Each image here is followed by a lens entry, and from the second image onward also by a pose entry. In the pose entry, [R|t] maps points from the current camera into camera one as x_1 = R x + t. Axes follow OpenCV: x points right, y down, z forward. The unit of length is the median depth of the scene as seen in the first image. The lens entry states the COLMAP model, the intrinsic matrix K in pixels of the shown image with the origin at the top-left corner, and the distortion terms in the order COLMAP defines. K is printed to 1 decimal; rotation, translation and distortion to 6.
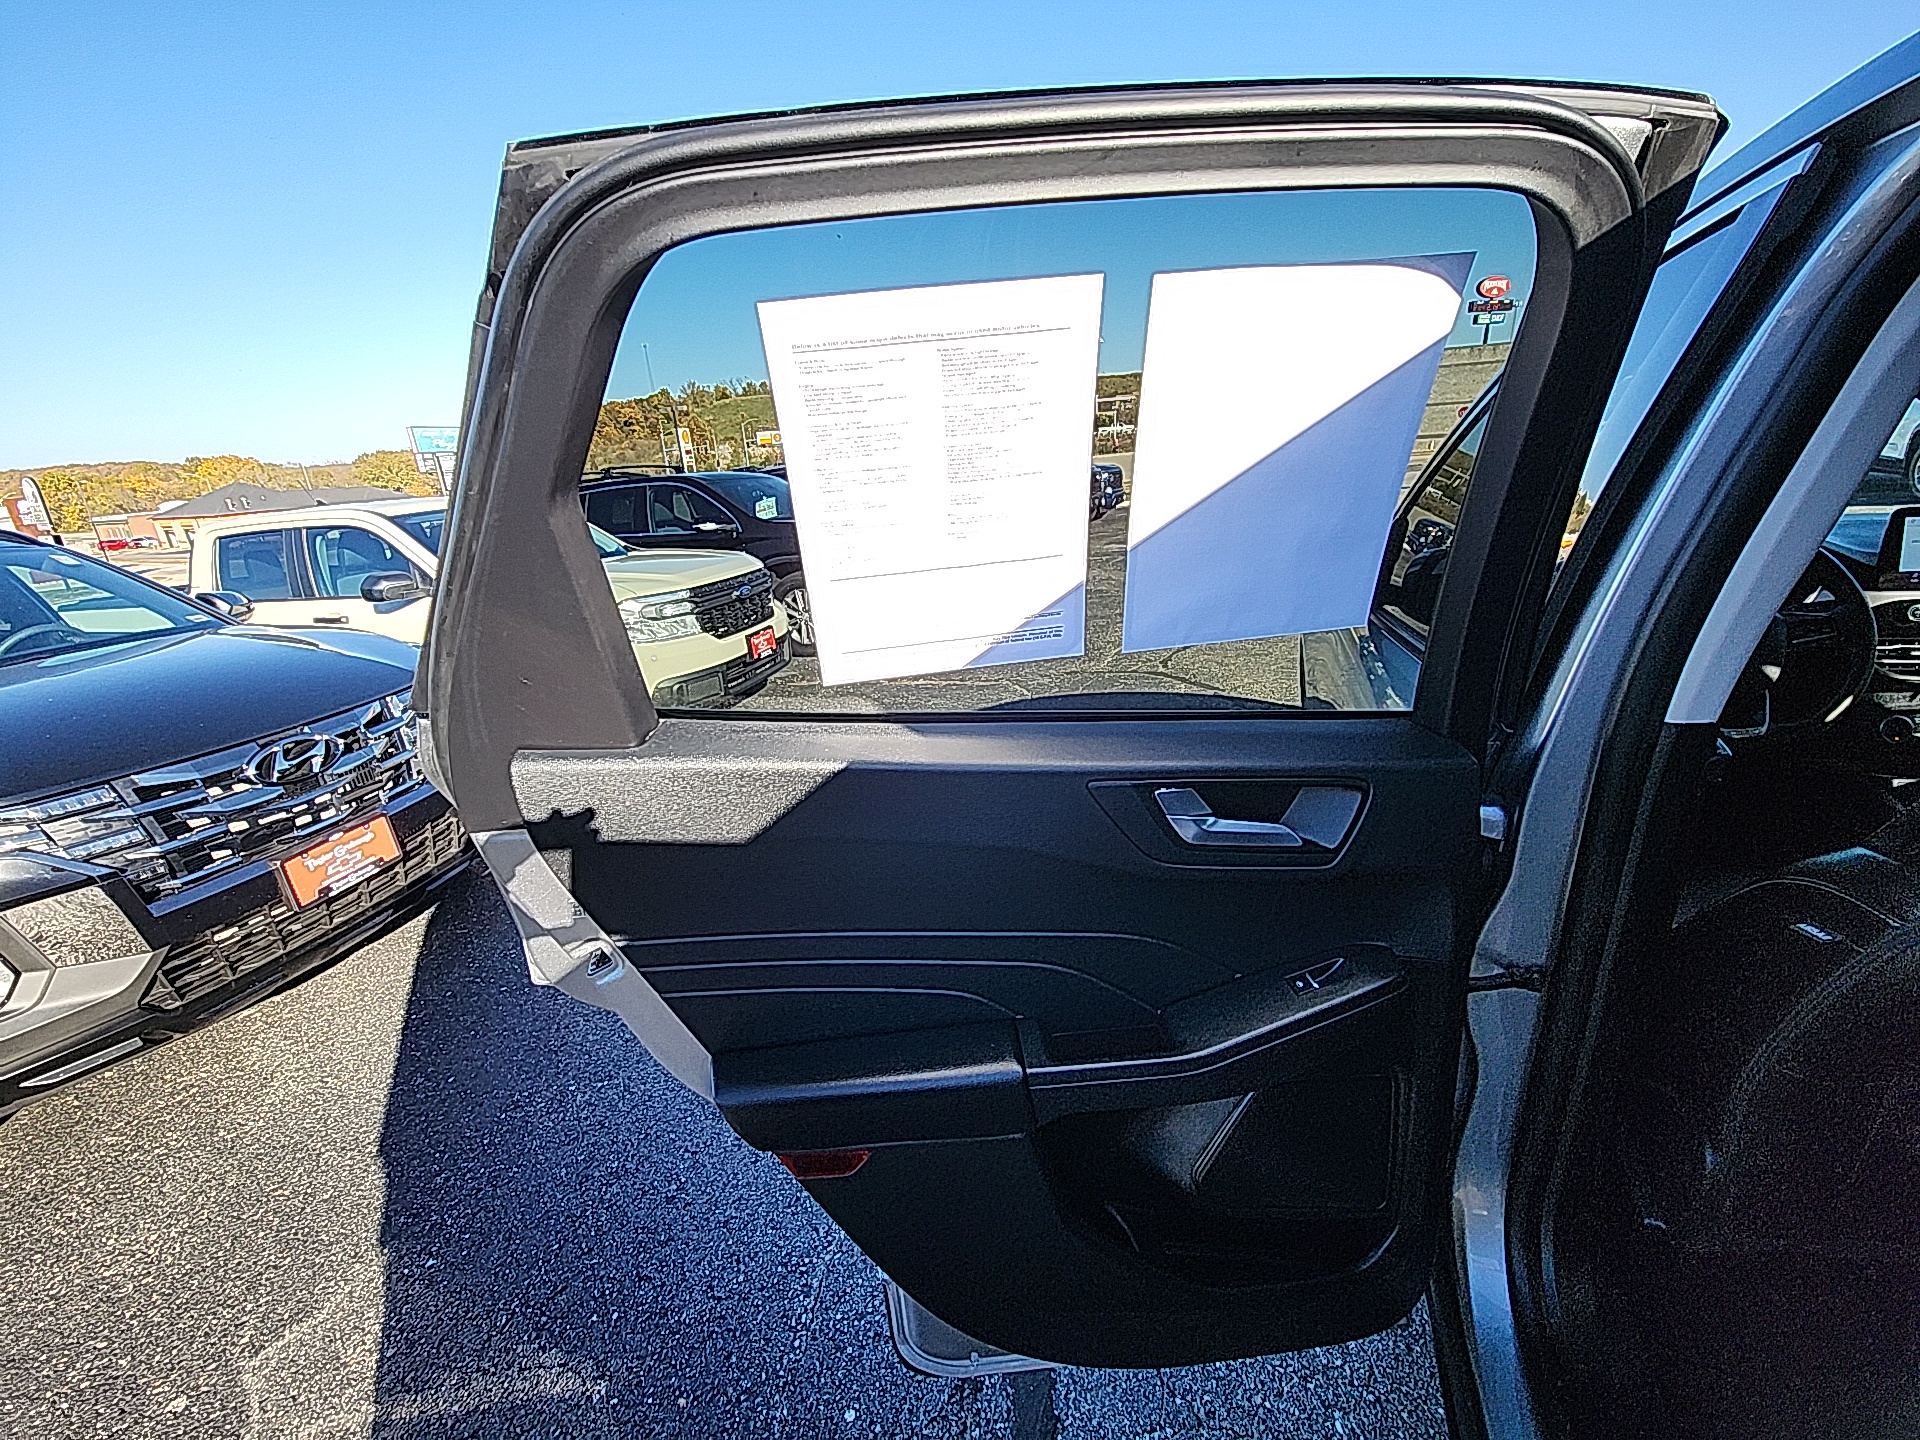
lens RADIAL K [[773.9, 0, 957.1], [0, 773.9, 706.7], [0, 0, 1]] dist [0.001549, -0.000261]
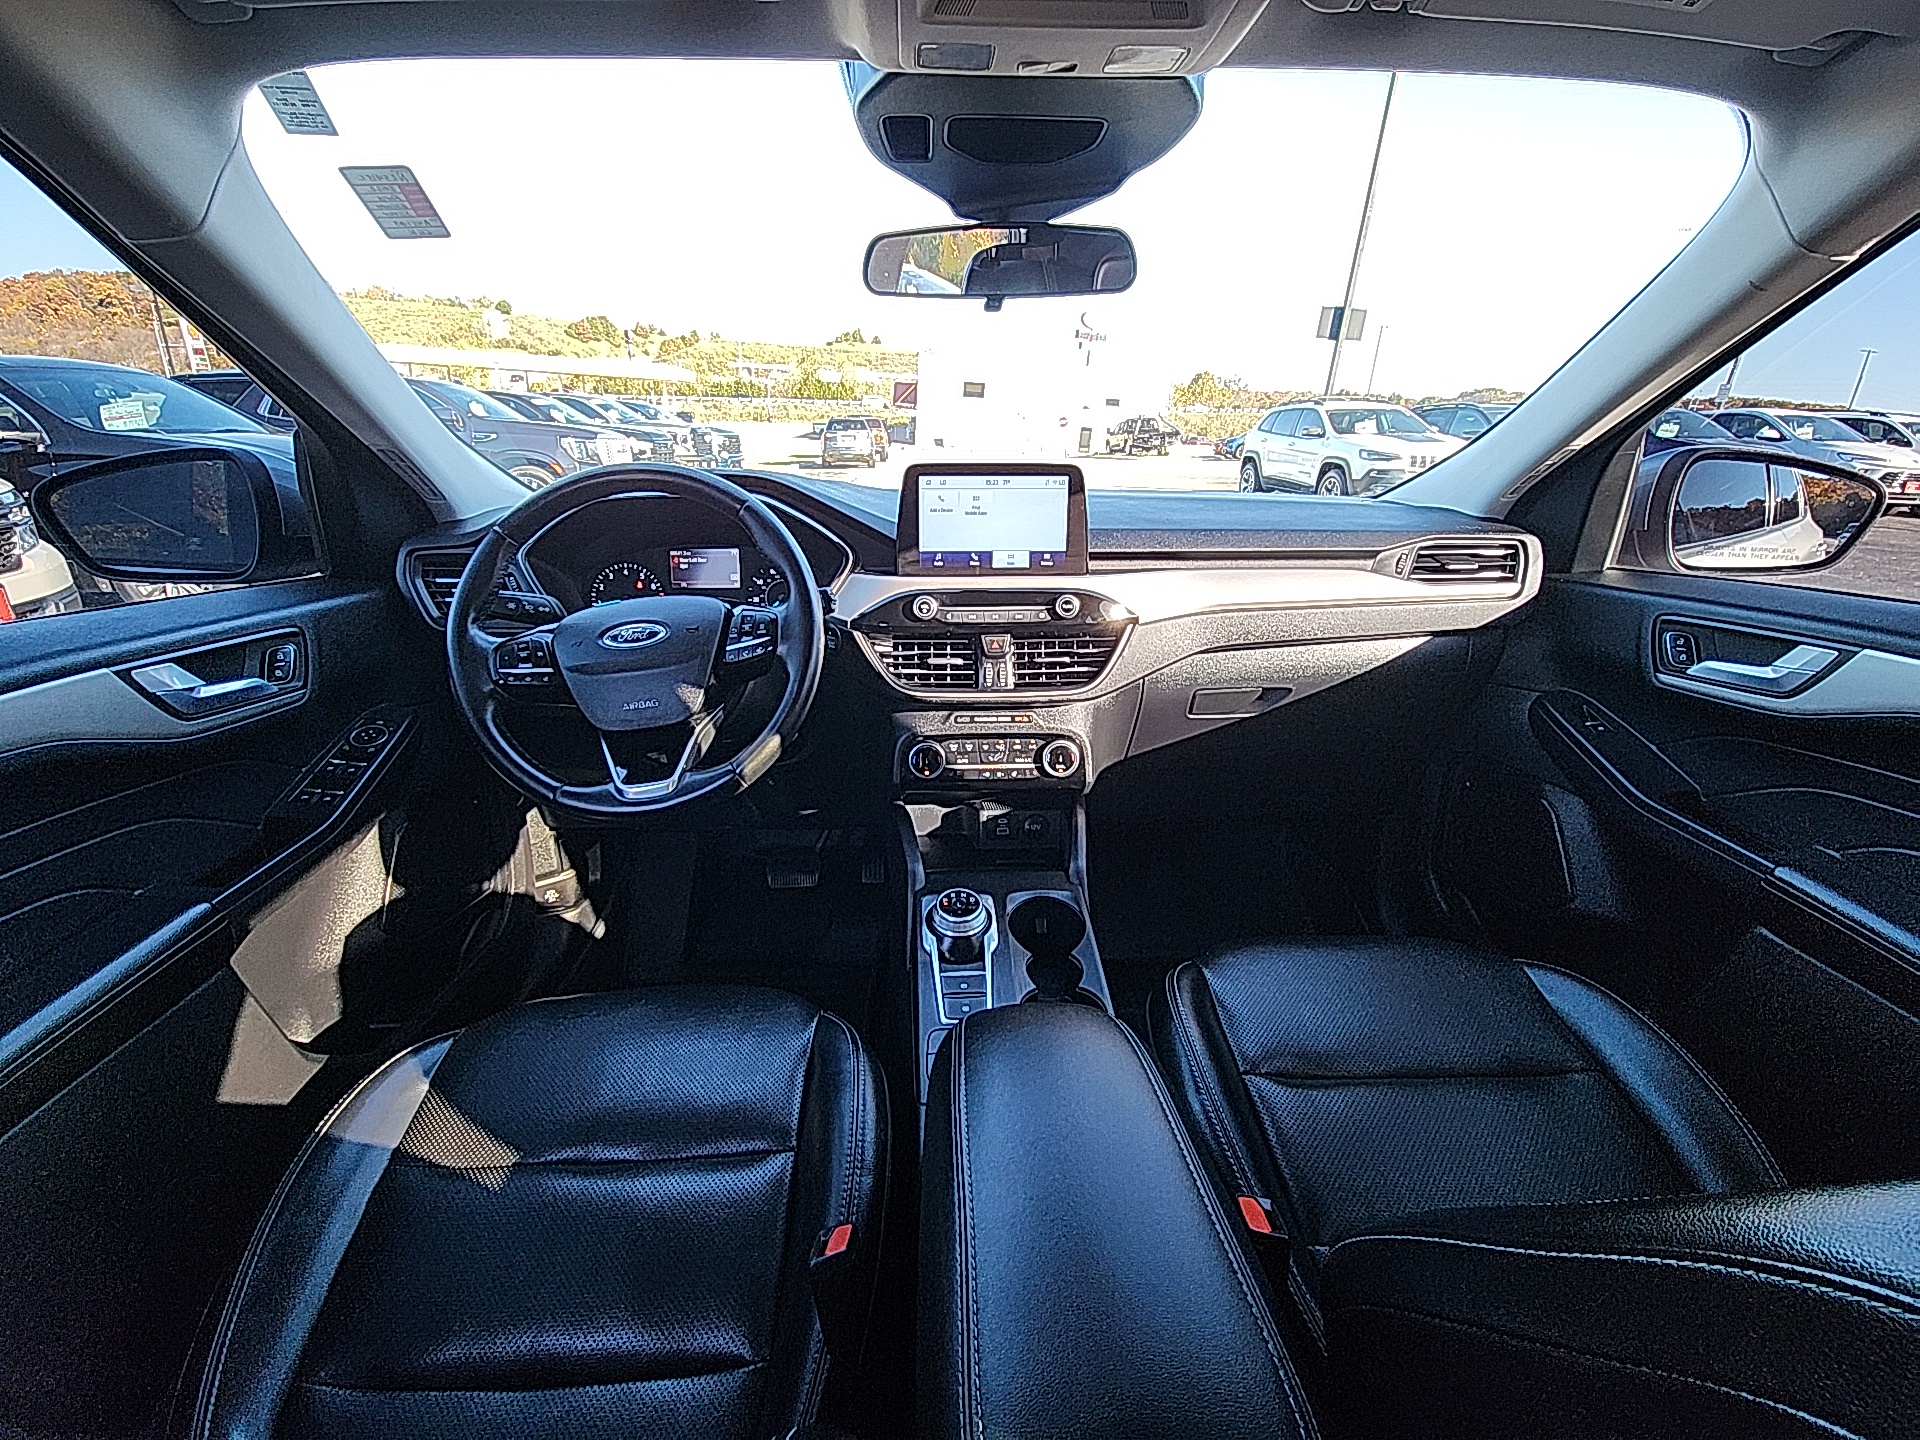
lens RADIAL K [[769.7, 0, 953.5], [0, 769.7, 702.3], [0, 0, 1]] dist [0.020818, -0.013833]
pose [[0.913443, -0.026023, 0.406135, 0.238838], [0.014698, 0.999412, 0.030980, -0.012491], [-0.406702, -0.022329, 0.913288, 0.075539]]
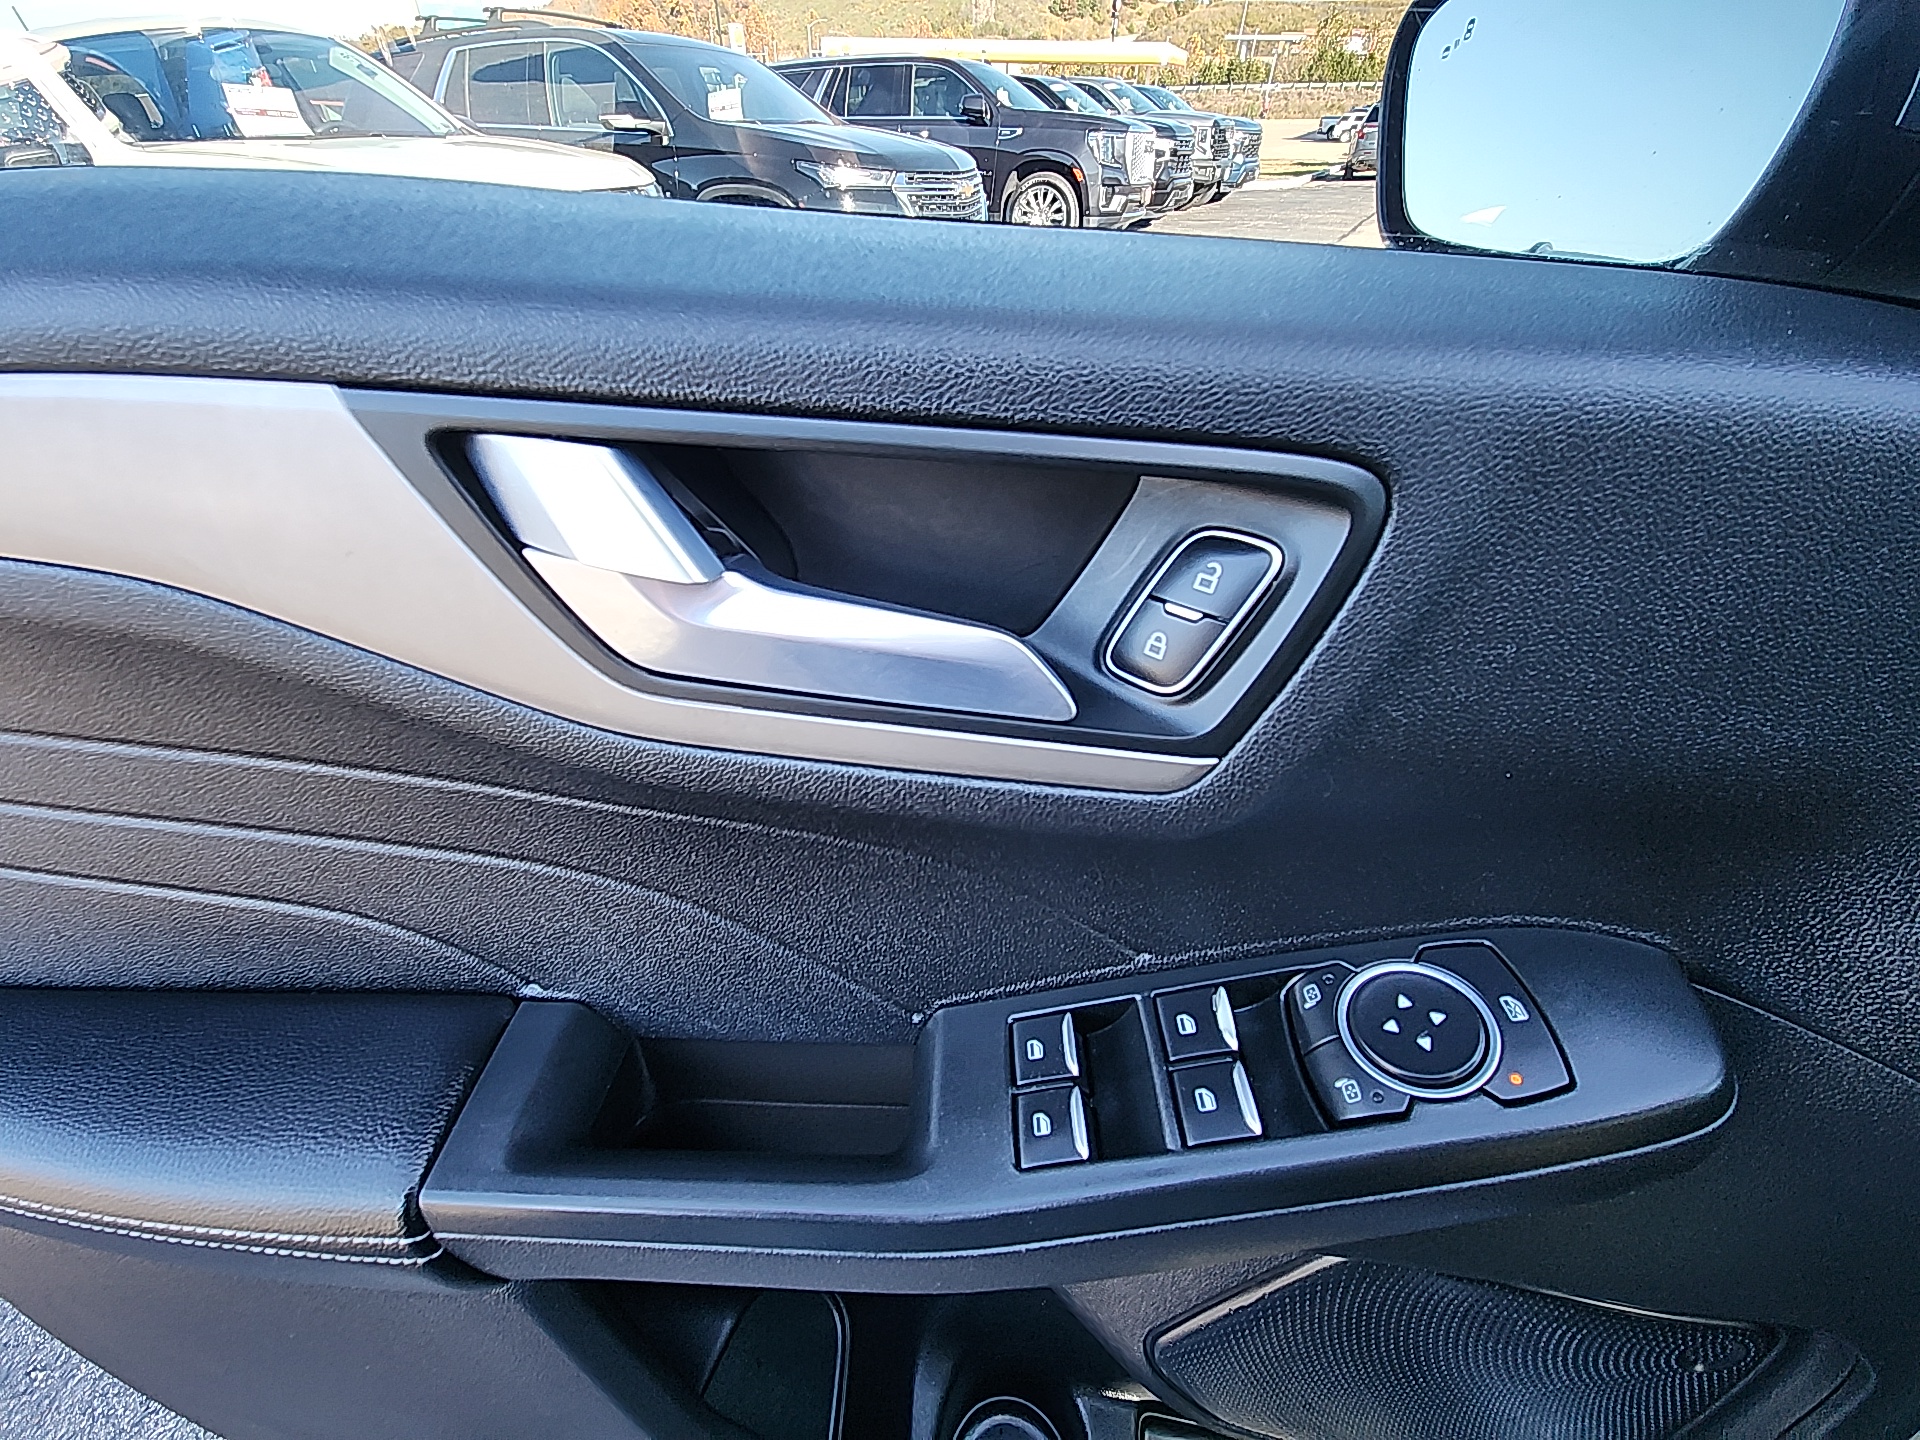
lens RADIAL K [[768.4, 0, 957.5], [0, 768.4, 712.0], [0, 0, 1]] dist [0.021038, -0.015160]
pose [[0.989796, 0.138638, -0.032930, 0.088877], [-0.118398, 0.928737, 0.351324, -0.036330], [0.079290, -0.343840, 0.935675, 0.308845]]
